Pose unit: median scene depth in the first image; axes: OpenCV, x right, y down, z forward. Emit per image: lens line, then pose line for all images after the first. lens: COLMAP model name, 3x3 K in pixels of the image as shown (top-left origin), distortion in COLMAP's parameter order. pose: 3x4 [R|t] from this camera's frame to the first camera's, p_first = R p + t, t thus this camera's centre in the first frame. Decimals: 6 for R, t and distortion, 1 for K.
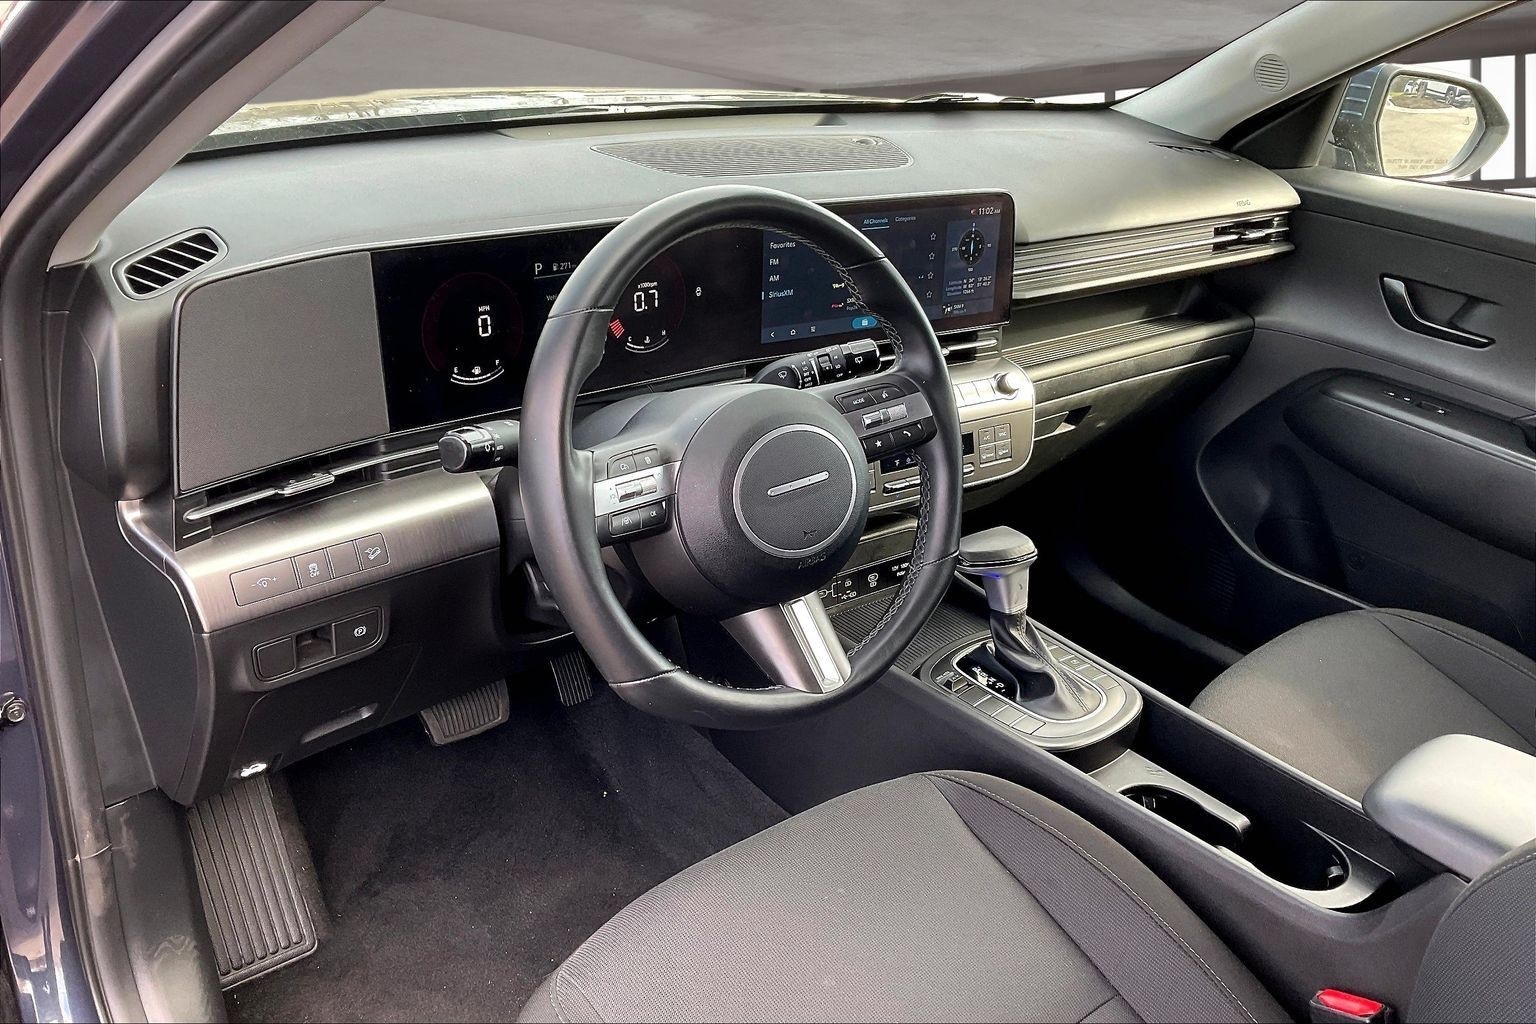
lens RADIAL K [[1257.3, 0, 765.3], [0, 1257.3, 508.9], [0, 0, 1]] dist [0.128285, -0.271855]
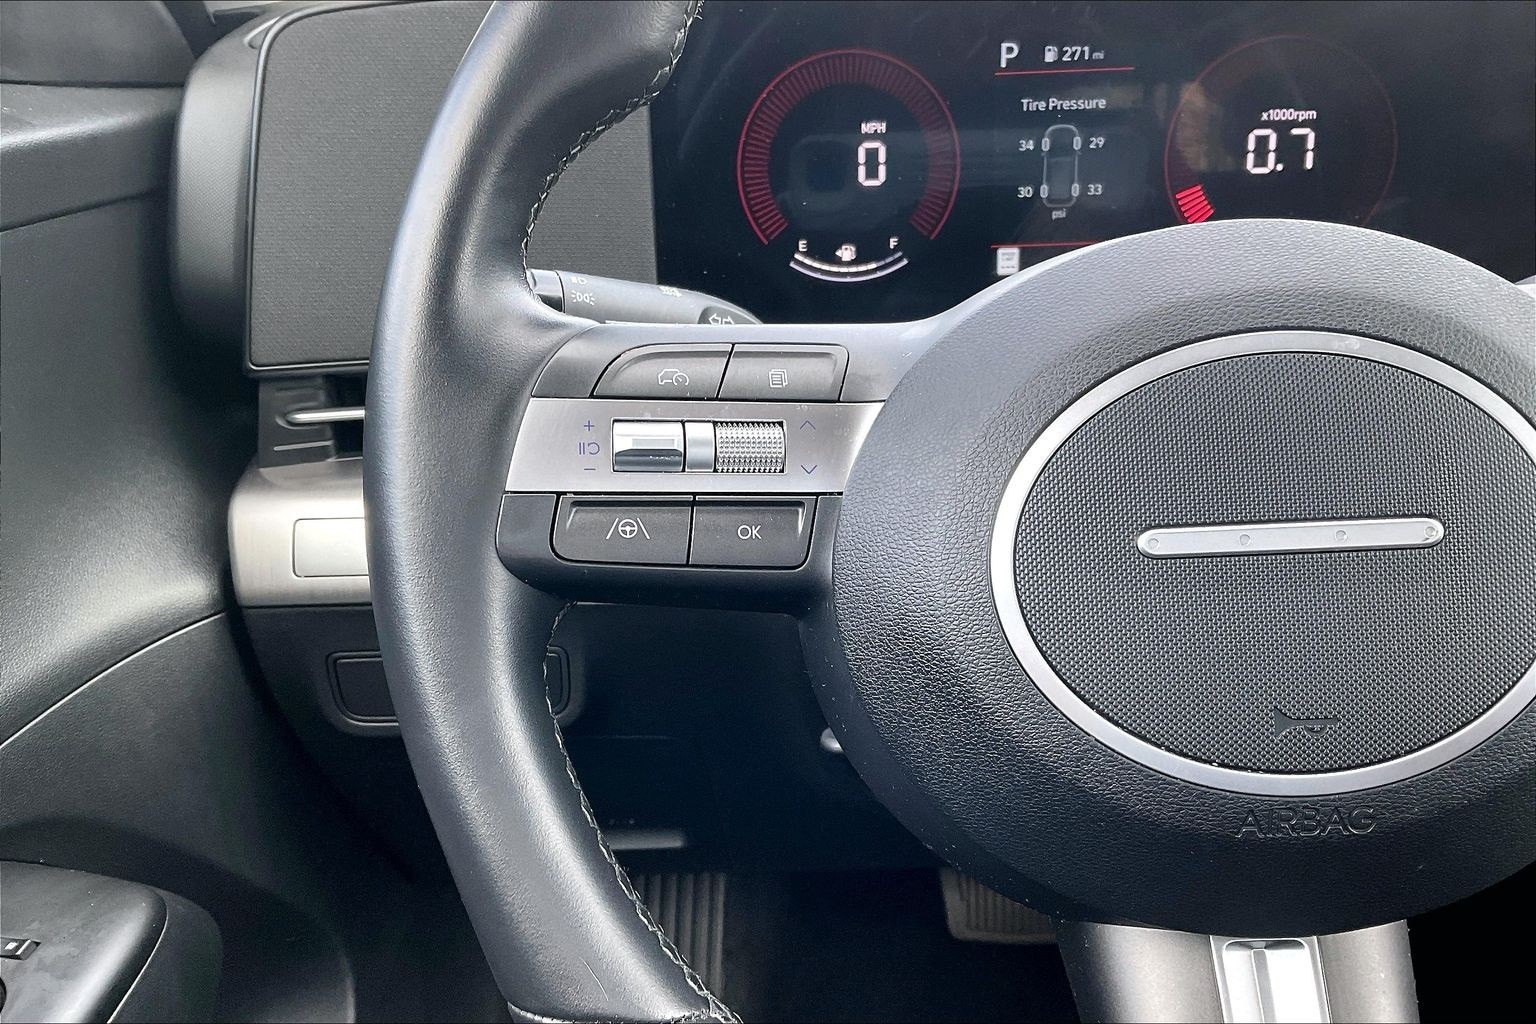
lens RADIAL K [[1279.2, 0, 763.6], [0, 1279.2, 503.9], [0, 0, 1]] dist [0.128444, -0.293264]
pose [[0.708188, 0.160234, -0.687601, 0.095038], [-0.222590, 0.974910, -0.002068, -0.001554], [0.670018, 0.154518, 0.726086, 0.481684]]
